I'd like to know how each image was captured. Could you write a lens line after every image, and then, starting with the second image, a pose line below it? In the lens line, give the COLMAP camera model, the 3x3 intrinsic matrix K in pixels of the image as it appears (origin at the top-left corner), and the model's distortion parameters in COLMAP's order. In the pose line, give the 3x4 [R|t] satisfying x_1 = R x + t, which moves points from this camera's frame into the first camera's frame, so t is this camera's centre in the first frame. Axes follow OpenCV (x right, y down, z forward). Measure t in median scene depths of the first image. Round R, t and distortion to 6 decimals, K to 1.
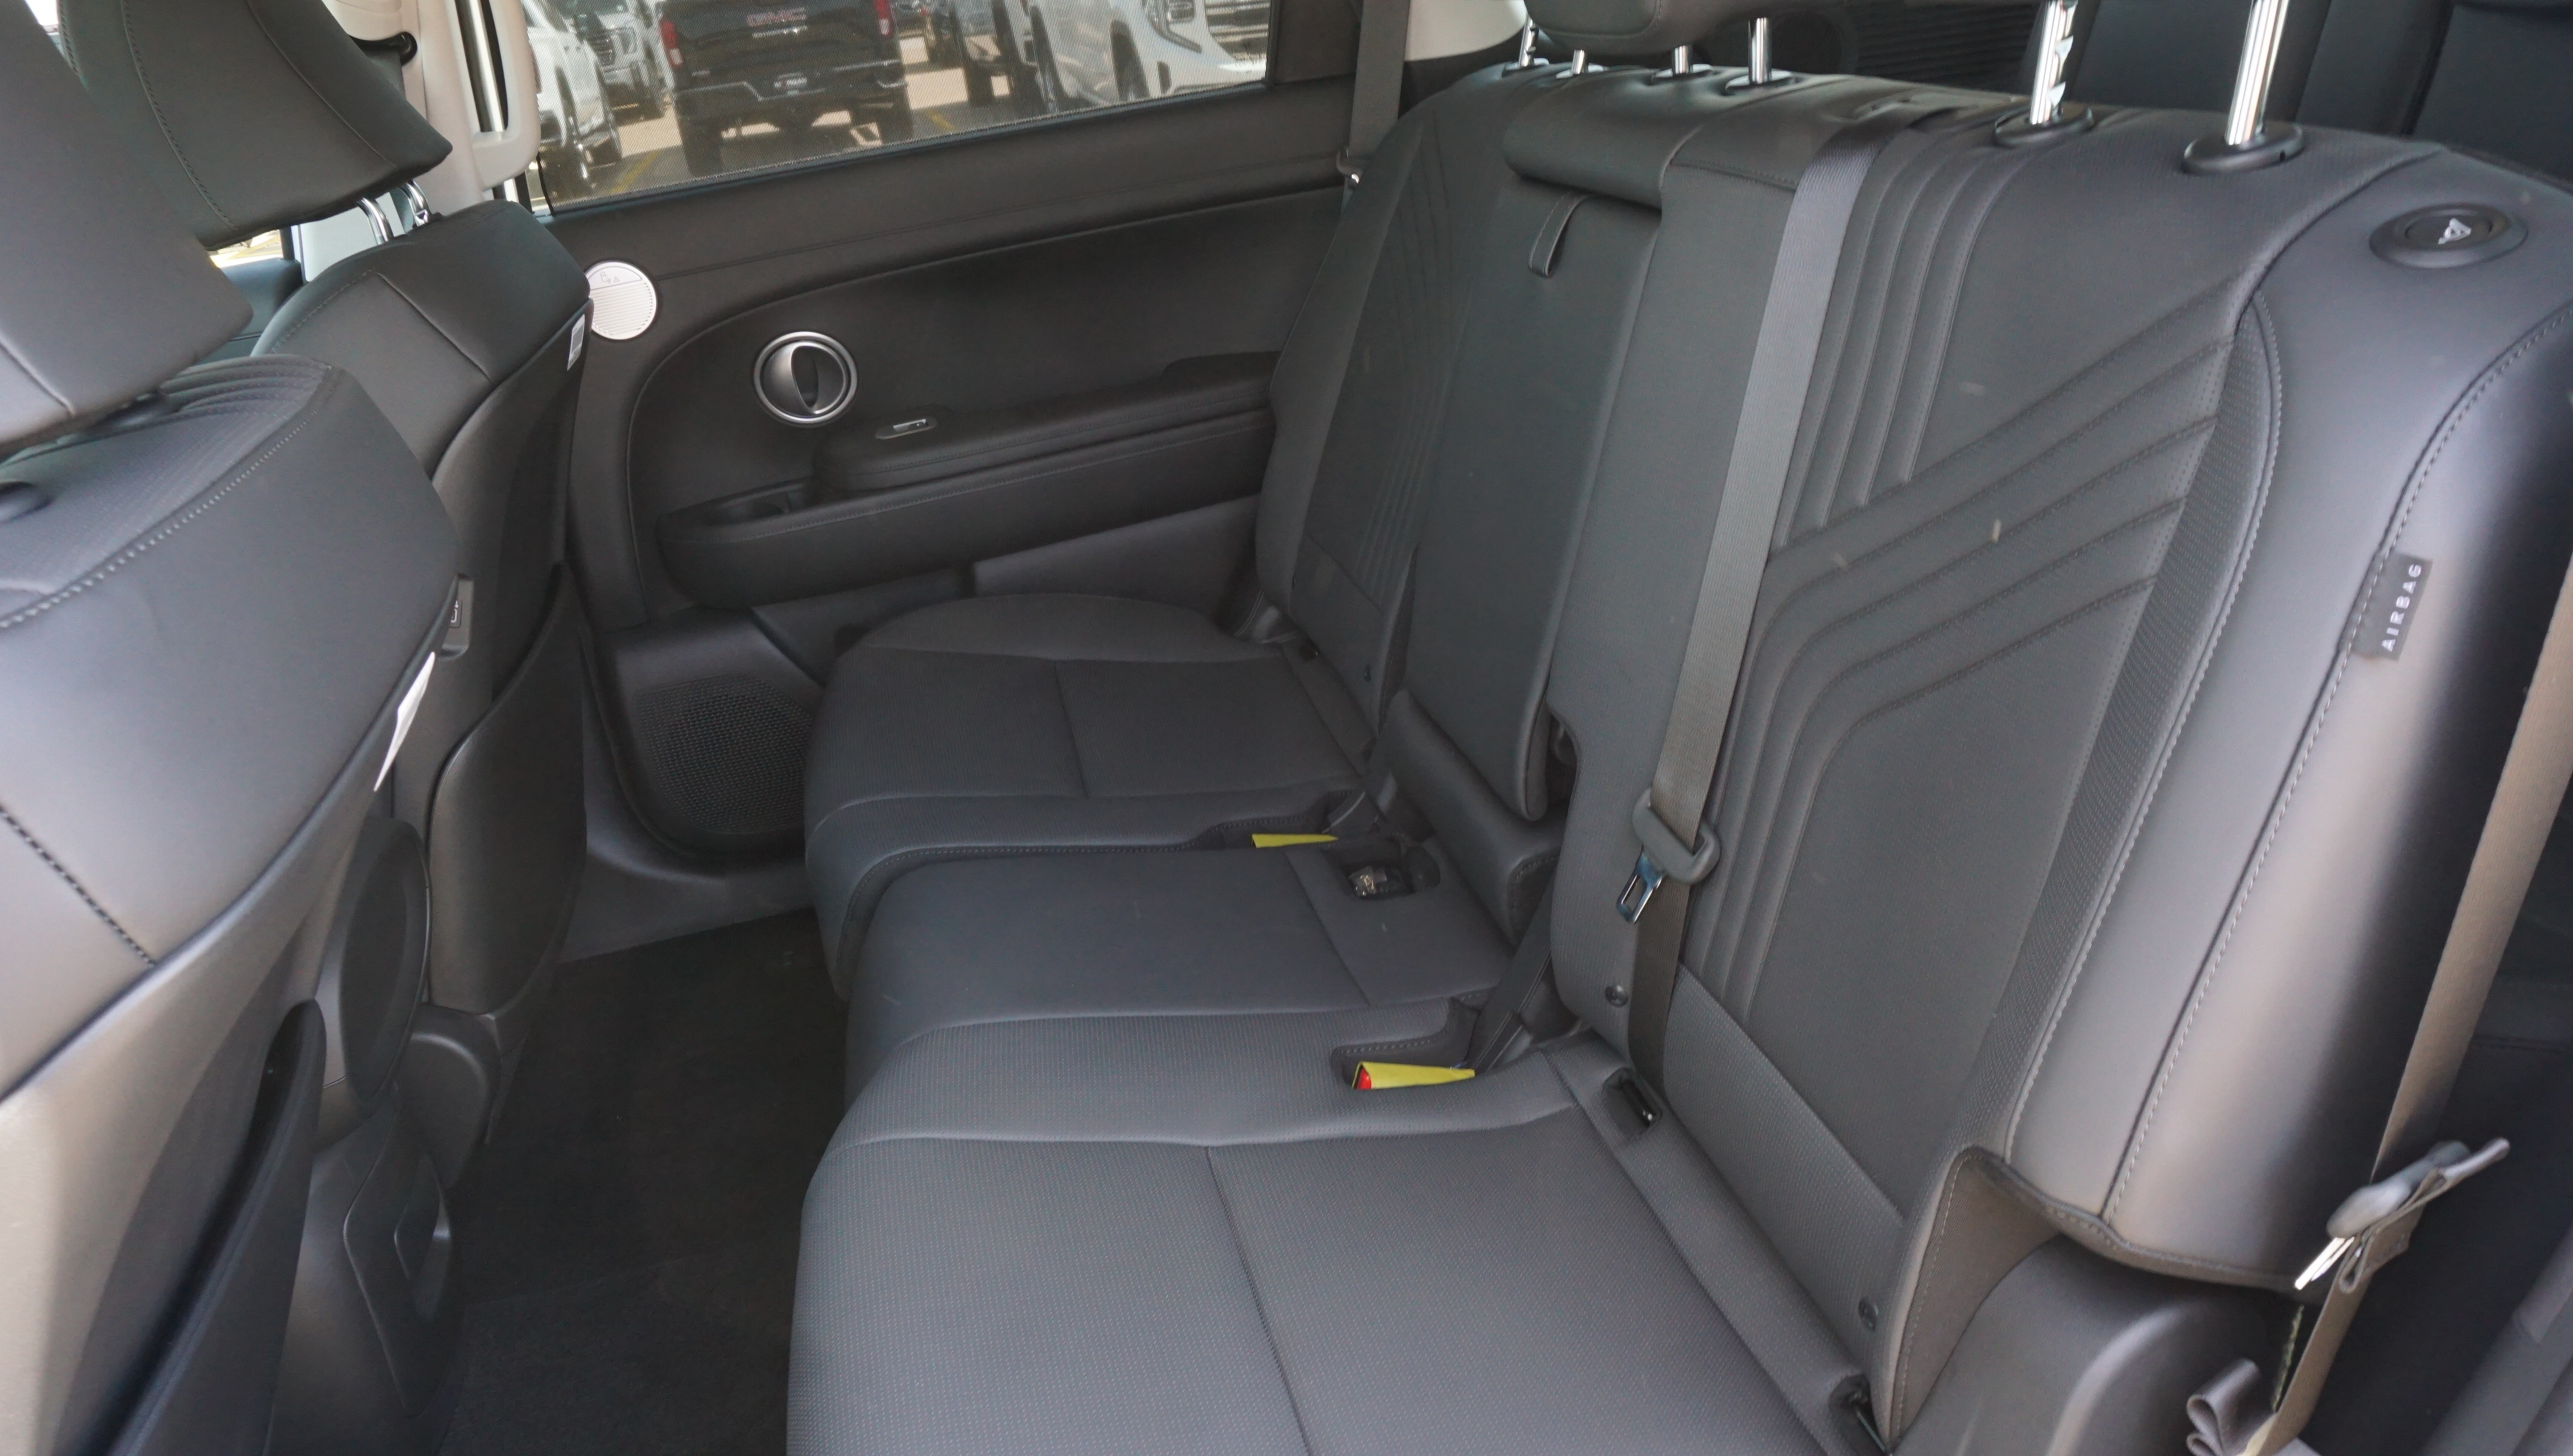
lens RADIAL K [[1713.4, 0, 1289.0], [0, 1713.4, 718.4], [0, 0, 1]] dist [-0.052200, 0.045624]
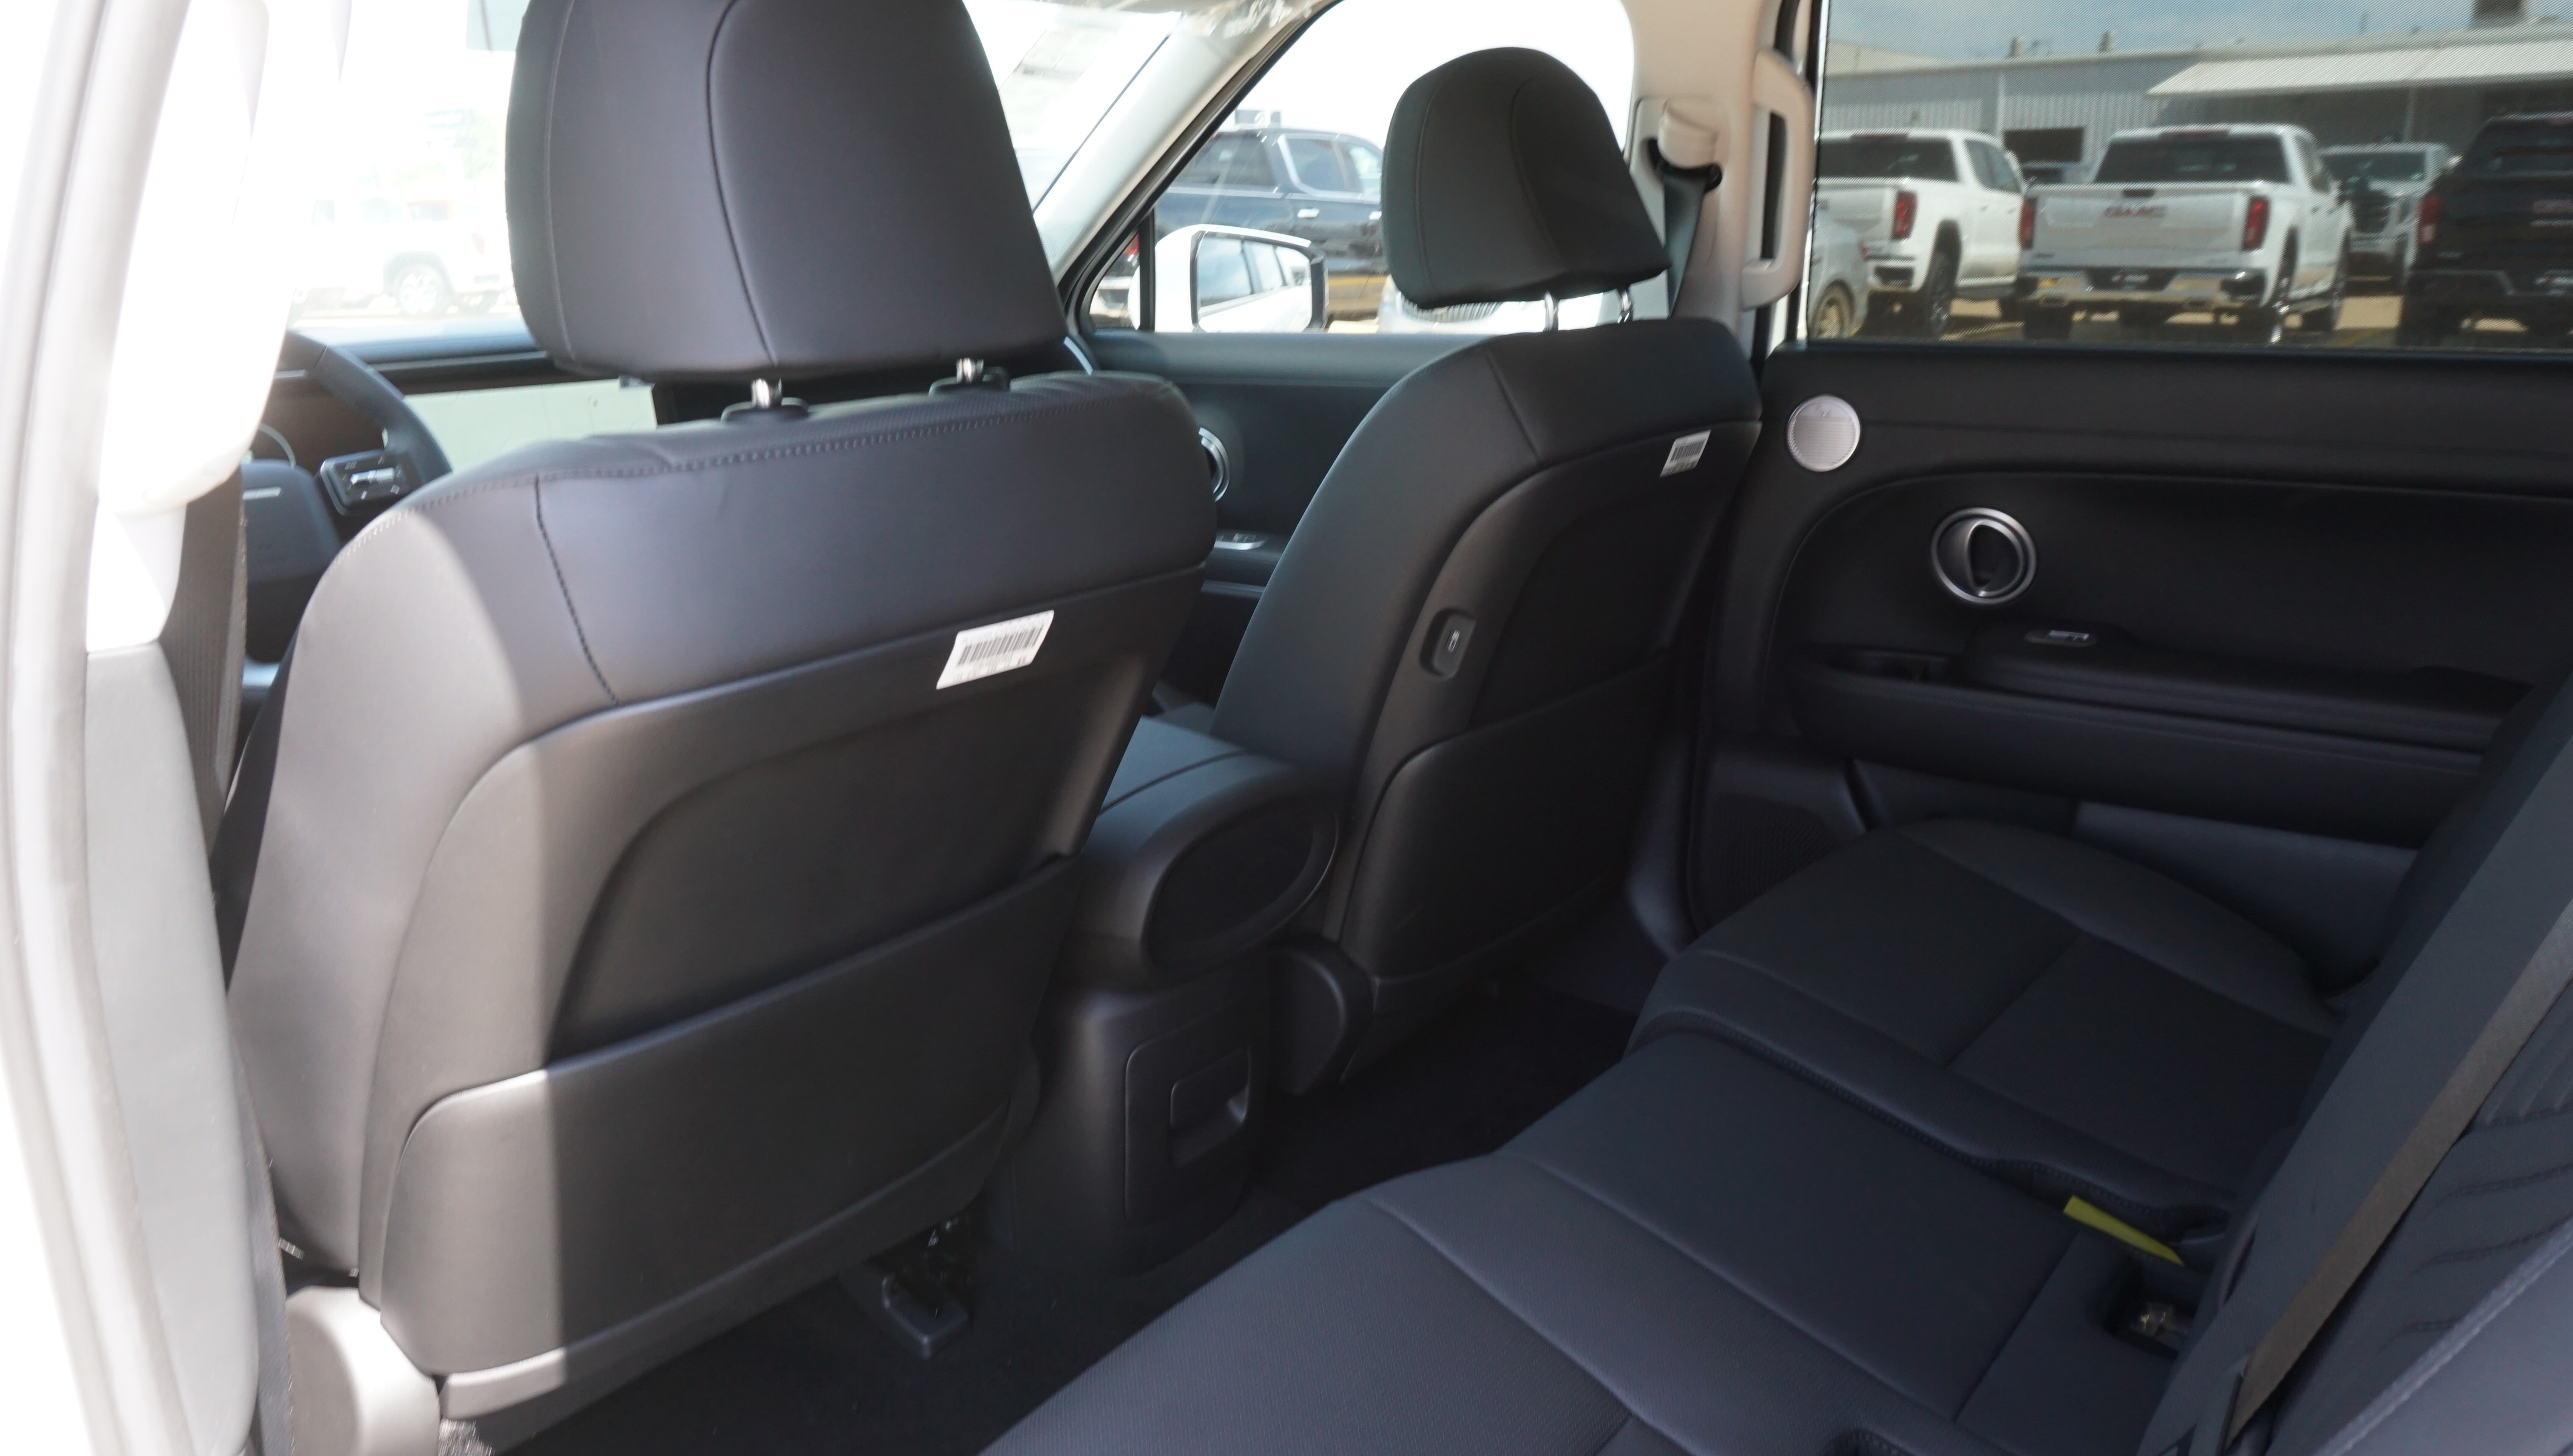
lens RADIAL K [[1731.8, 0, 1296.9], [0, 1731.8, 713.8], [0, 0, 1]] dist [-0.045298, 0.043101]
pose [[0.597938, 0.333942, -0.728665, 0.357860], [-0.390984, 0.915107, 0.098548, -0.103050], [0.699716, 0.225971, 0.677743, 0.153544]]
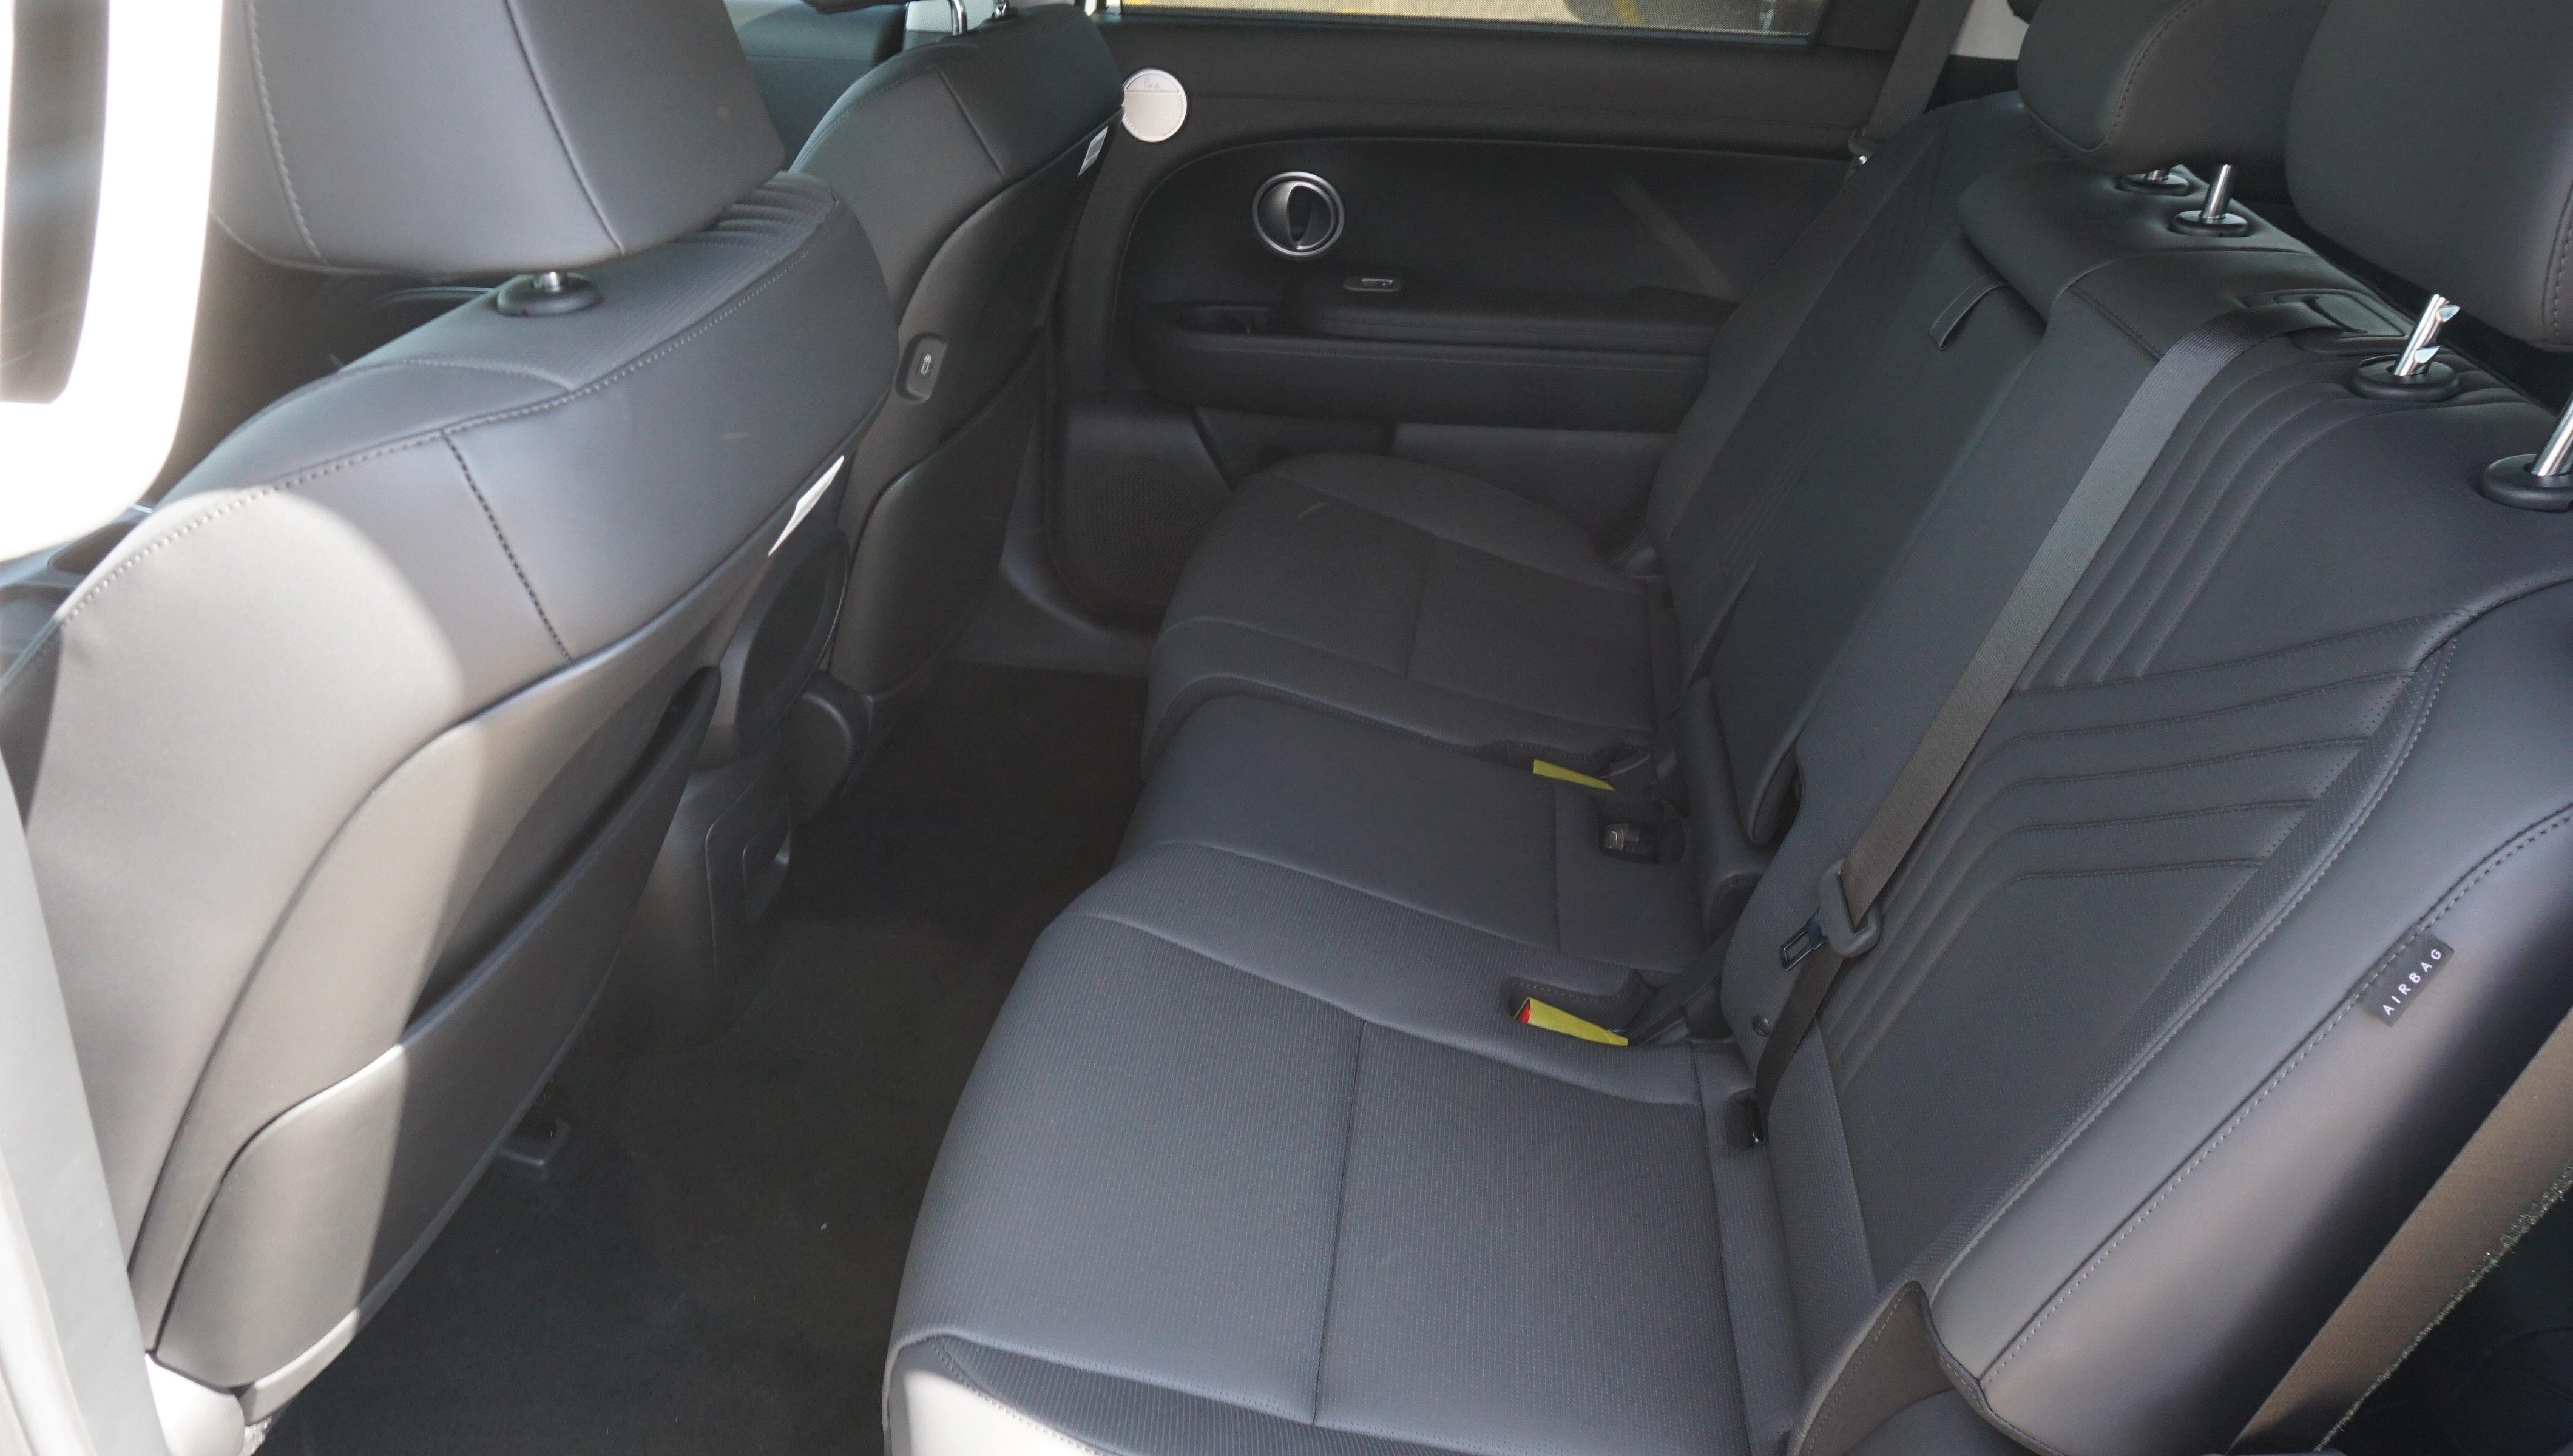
lens RADIAL K [[1713.4, 0, 1289.0], [0, 1713.4, 718.4], [0, 0, 1]] dist [-0.052200, 0.045624]
pose [[0.920315, 0.317572, -0.228402, 0.093456], [-0.291849, 0.946214, 0.139656, -0.077369], [0.260468, -0.061869, 0.963498, -0.092347]]
